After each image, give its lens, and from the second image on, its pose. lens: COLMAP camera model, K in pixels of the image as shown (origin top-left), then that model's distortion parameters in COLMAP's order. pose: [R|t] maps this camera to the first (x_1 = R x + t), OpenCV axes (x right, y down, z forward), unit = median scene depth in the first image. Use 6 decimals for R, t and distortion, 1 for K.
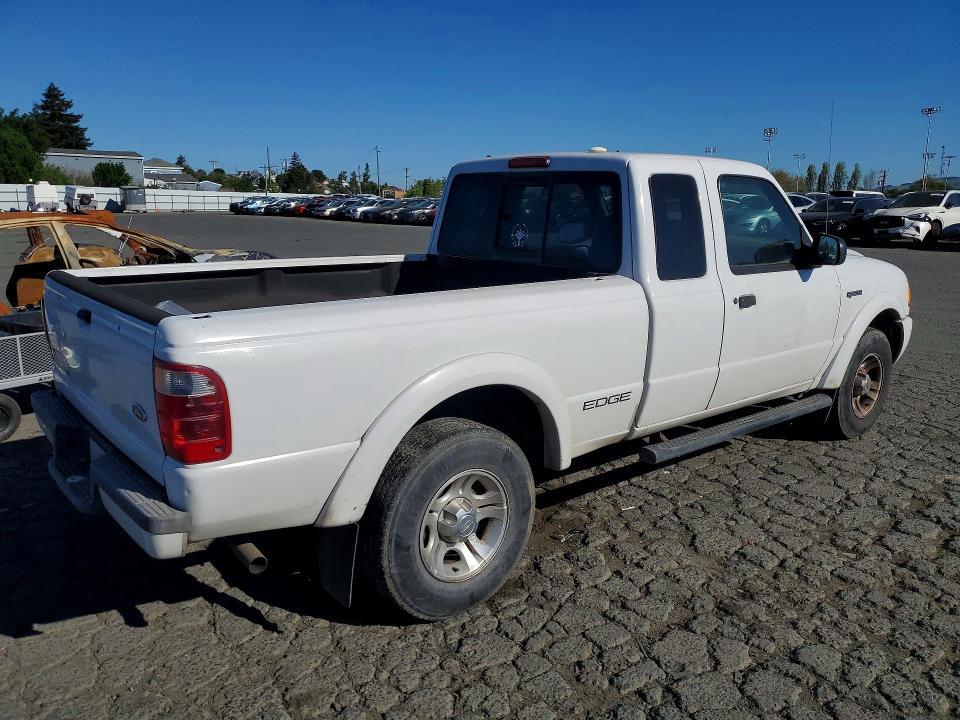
lens RADIAL K [[753.6, 0, 474.2], [0, 753.6, 360.0], [0, 0, 1]] dist [0.016407, 0.000526]
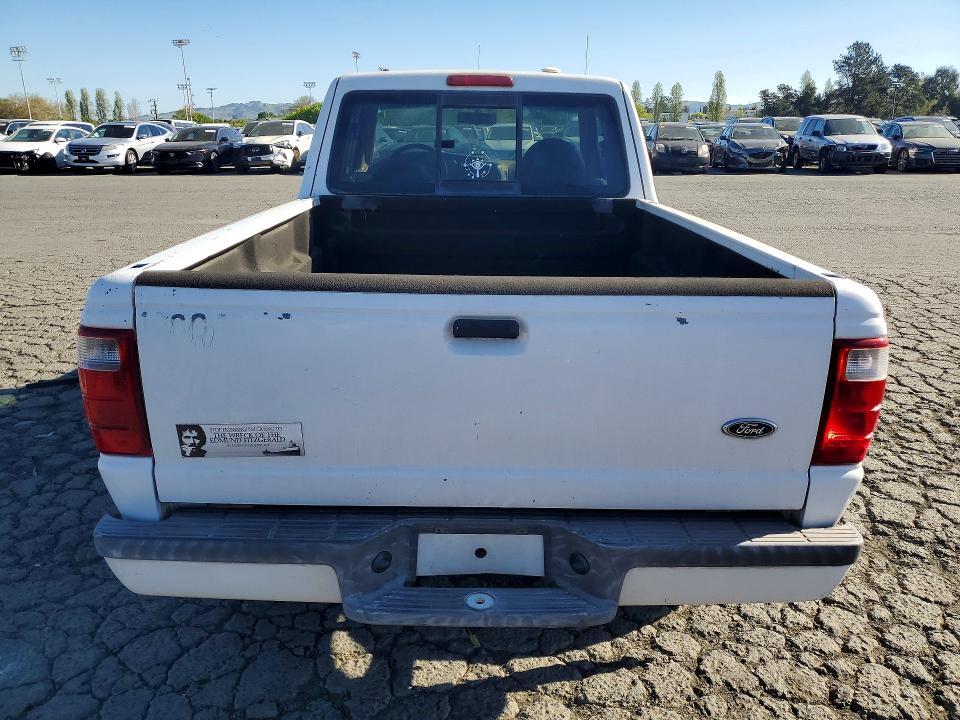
lens RADIAL K [[753.6, 0, 474.2], [0, 753.6, 360.0], [0, 0, 1]] dist [0.016407, 0.000526]
pose [[0.632621, -0.229178, 0.739775, -0.585573], [0.163875, 0.973196, 0.161352, -0.077845], [-0.756925, 0.019156, 0.653221, 0.387314]]
